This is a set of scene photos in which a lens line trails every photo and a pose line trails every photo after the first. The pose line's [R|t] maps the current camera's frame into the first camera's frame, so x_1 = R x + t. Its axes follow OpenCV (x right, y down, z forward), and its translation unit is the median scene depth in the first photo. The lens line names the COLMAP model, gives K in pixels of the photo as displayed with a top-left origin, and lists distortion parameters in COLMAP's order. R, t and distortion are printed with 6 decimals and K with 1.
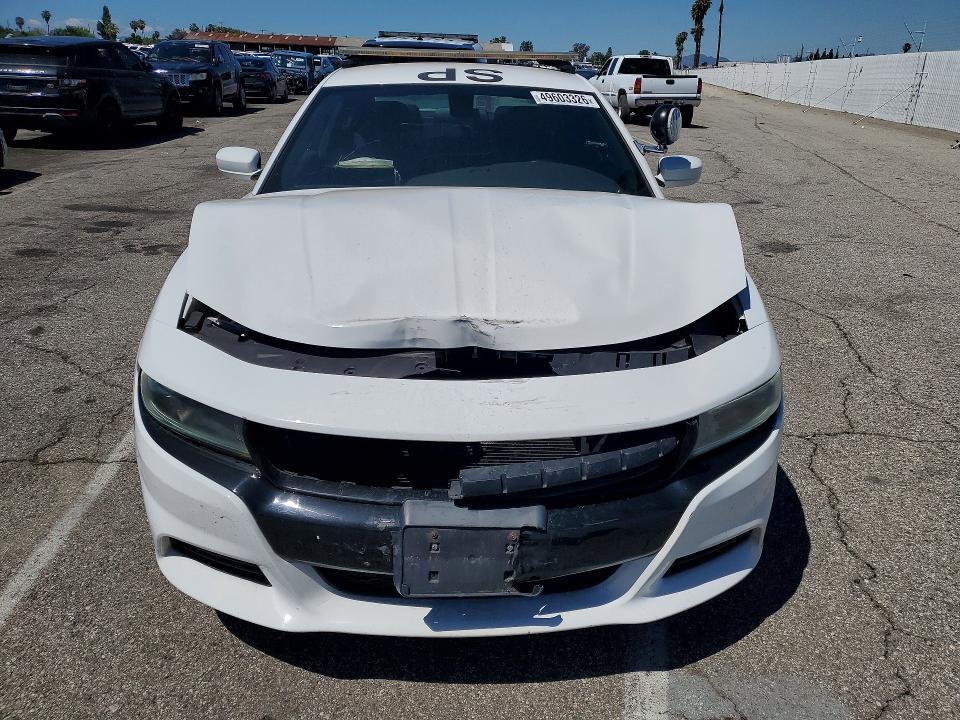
lens RADIAL K [[766.8, 0, 480.0], [0, 766.8, 360.0], [0, 0, 1]] dist [0.014306, -0.001565]
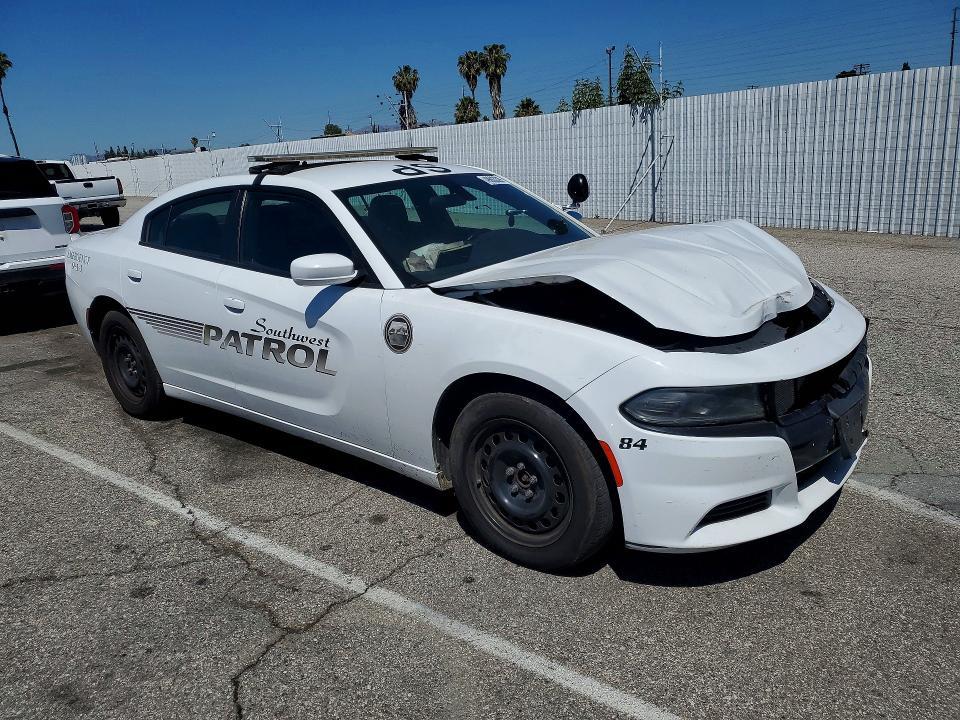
lens RADIAL K [[775.1, 0, 507.8], [0, 775.1, 359.8], [0, 0, 1]] dist [0.011157, -0.001469]
pose [[0.658813, -0.253482, 0.708316, -0.778748], [0.332455, 0.942699, 0.028140, -0.080054], [-0.674862, 0.216944, 0.705334, 0.135004]]
